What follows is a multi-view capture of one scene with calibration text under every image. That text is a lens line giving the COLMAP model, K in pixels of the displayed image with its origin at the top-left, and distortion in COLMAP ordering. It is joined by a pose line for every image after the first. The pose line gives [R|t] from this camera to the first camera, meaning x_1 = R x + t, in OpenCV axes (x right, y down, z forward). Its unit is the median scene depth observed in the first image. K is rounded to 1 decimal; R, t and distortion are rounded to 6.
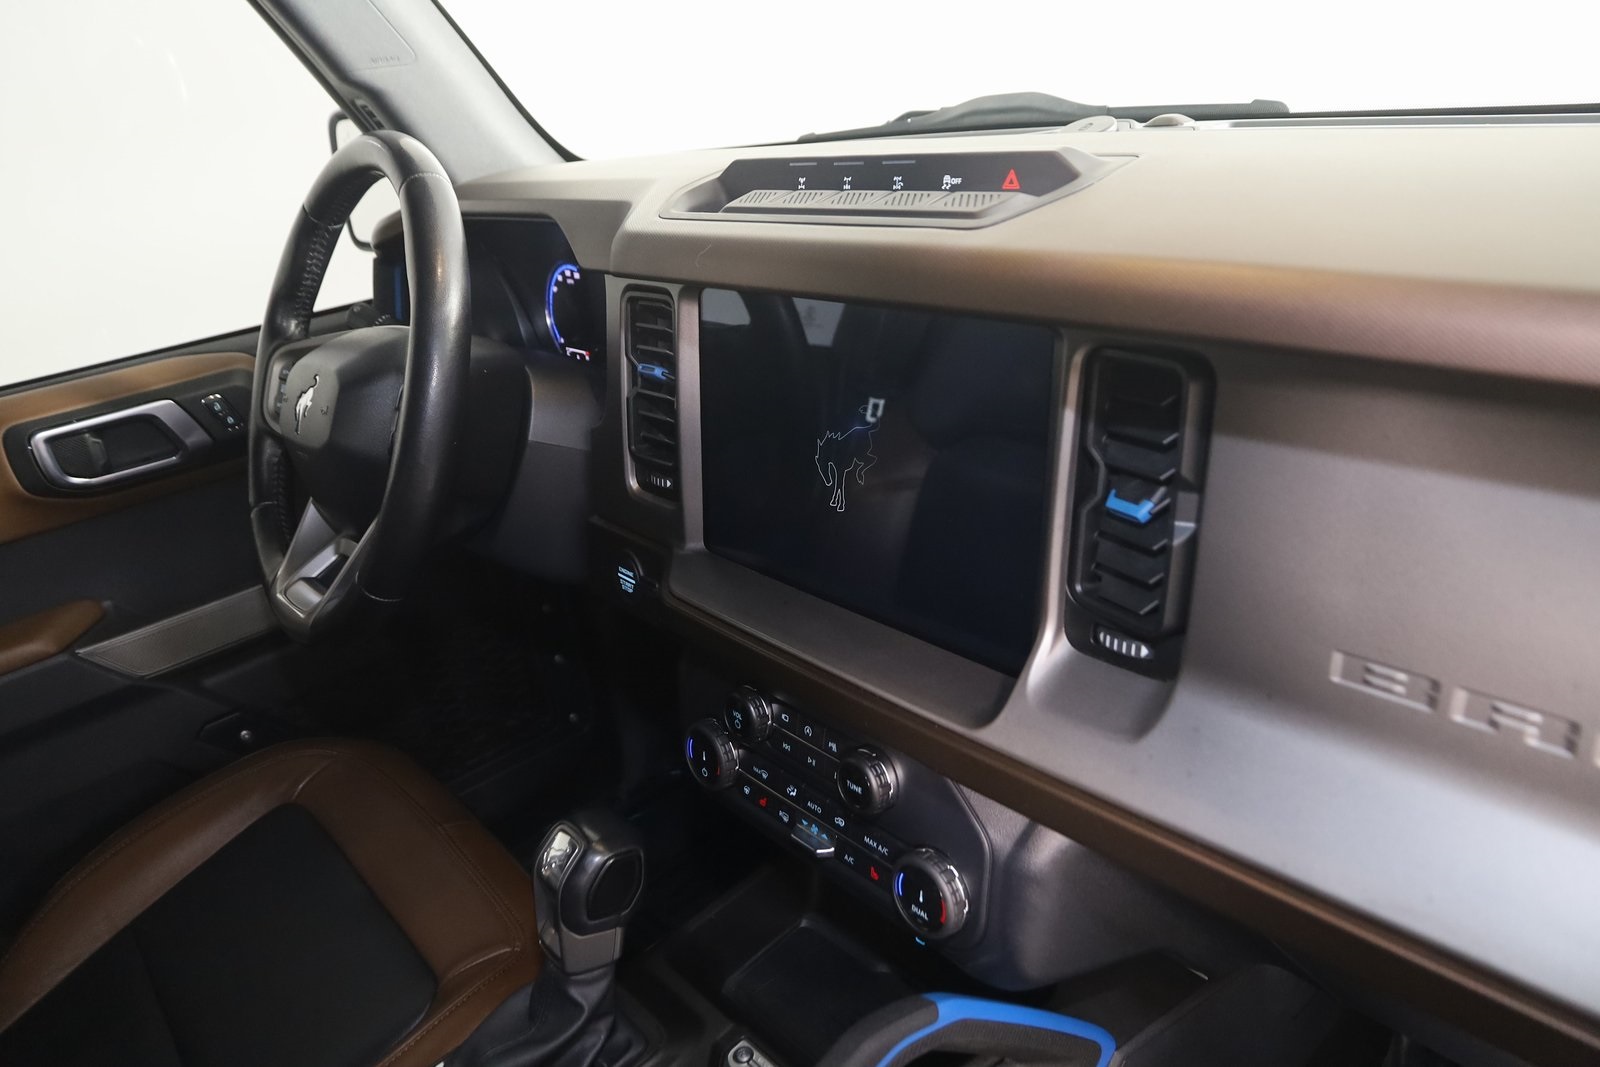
lens RADIAL K [[1086.6, 0, 793.2], [0, 1086.6, 525.0], [0, 0, 1]] dist [-0.109421, 0.053777]
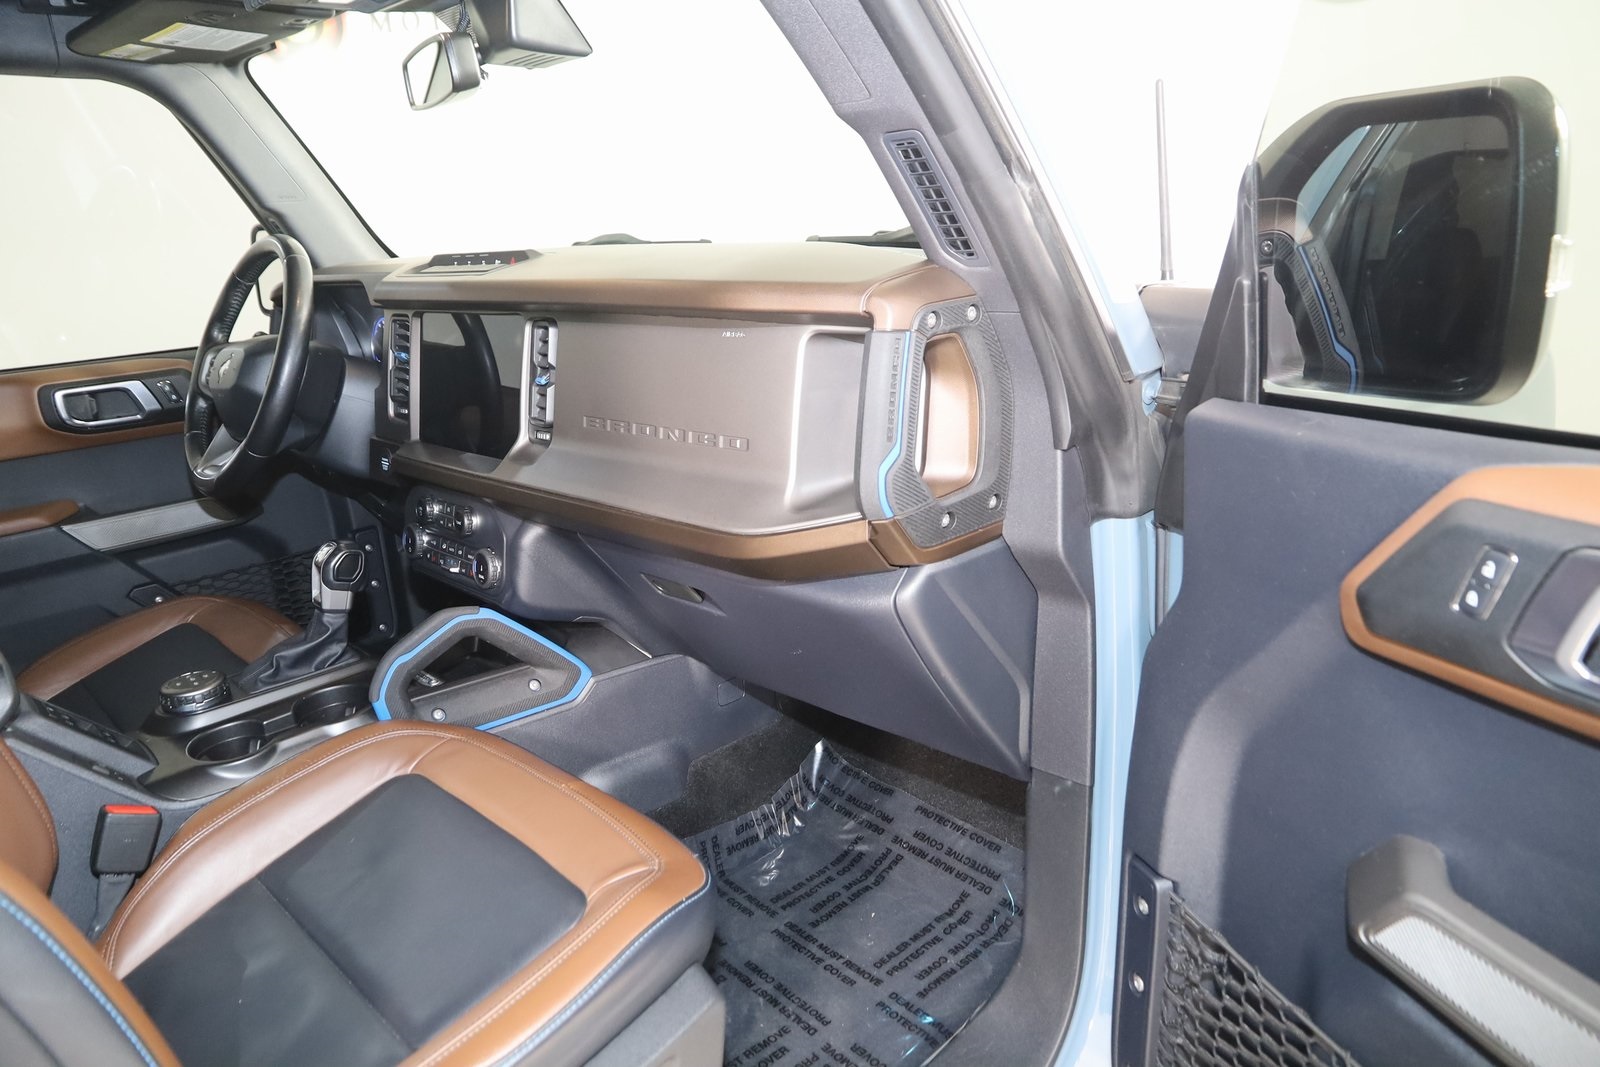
lens RADIAL K [[1086.6, 0, 801.6], [0, 1086.6, 524.8], [0, 0, 1]] dist [-0.109421, 0.053777]
pose [[0.995138, 0.042329, 0.088929, 0.459291], [-0.030453, 0.990929, -0.130889, 0.419356], [-0.093663, 0.127544, 0.987400, -1.029677]]
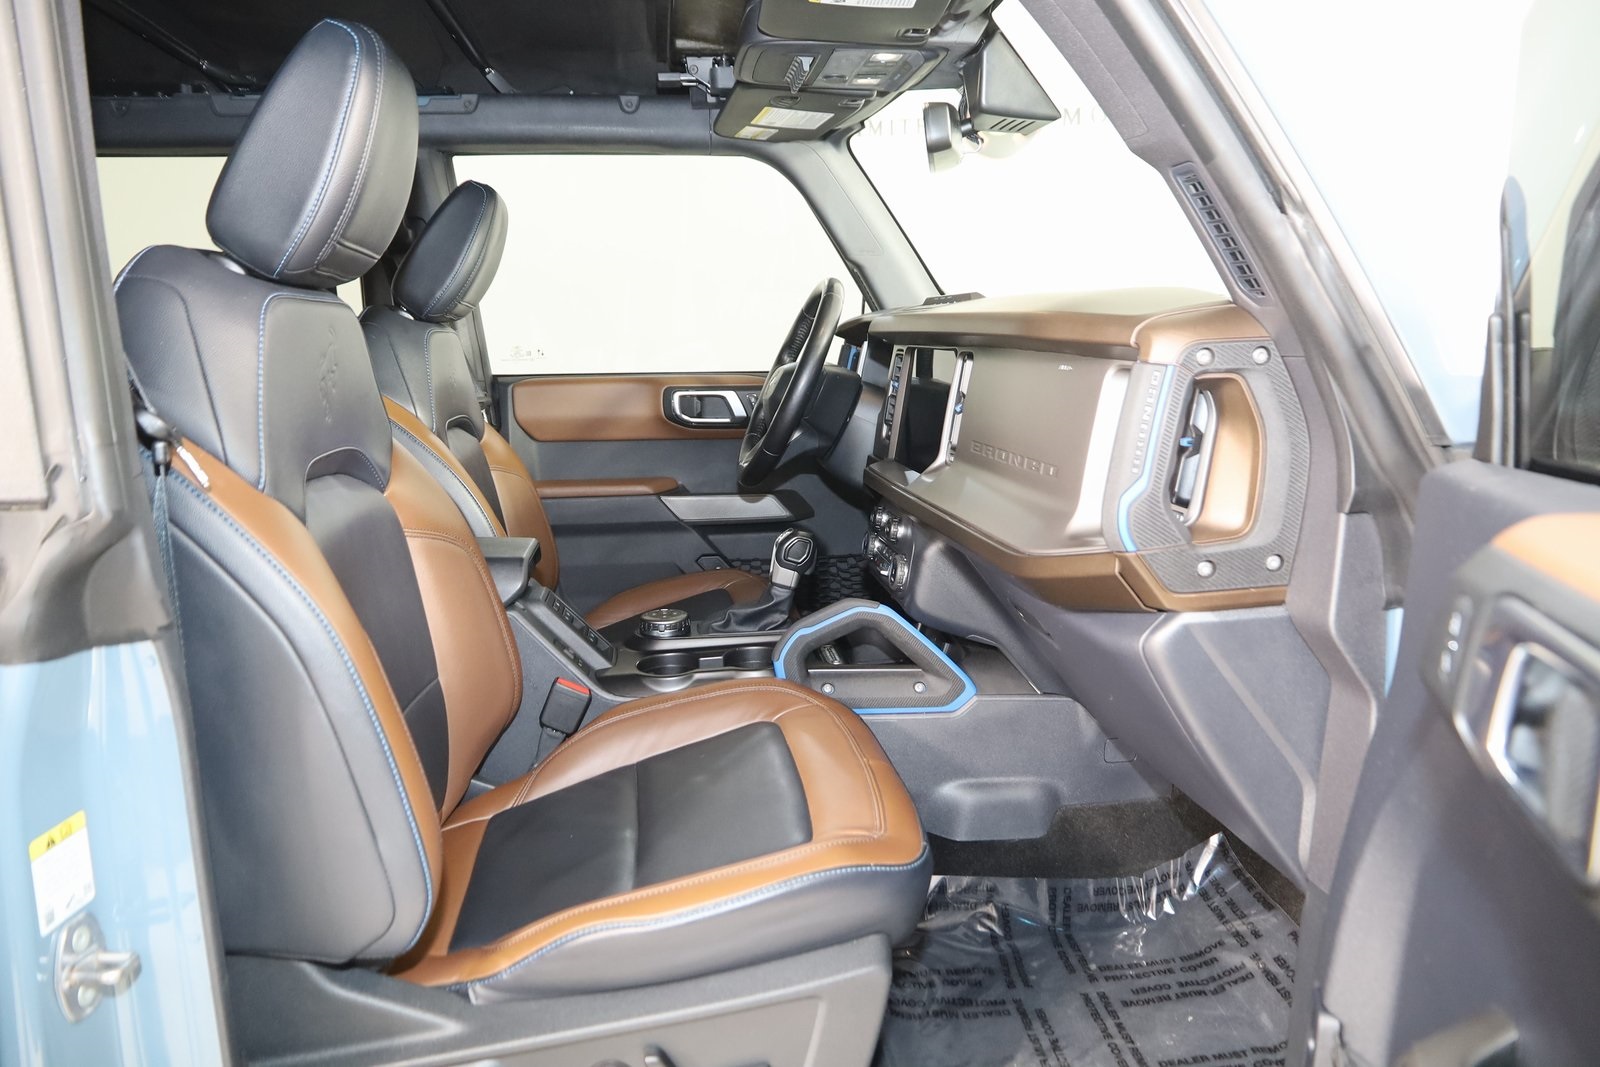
lens RADIAL K [[1086.6, 0, 803.8], [0, 1086.6, 533.3], [0, 0, 1]] dist [-0.109421, 0.053777]
pose [[0.837730, 0.207678, -0.505053, 0.953399], [-0.295006, 0.950403, -0.098521, 0.453447], [0.459543, 0.231528, 0.857447, -1.028502]]
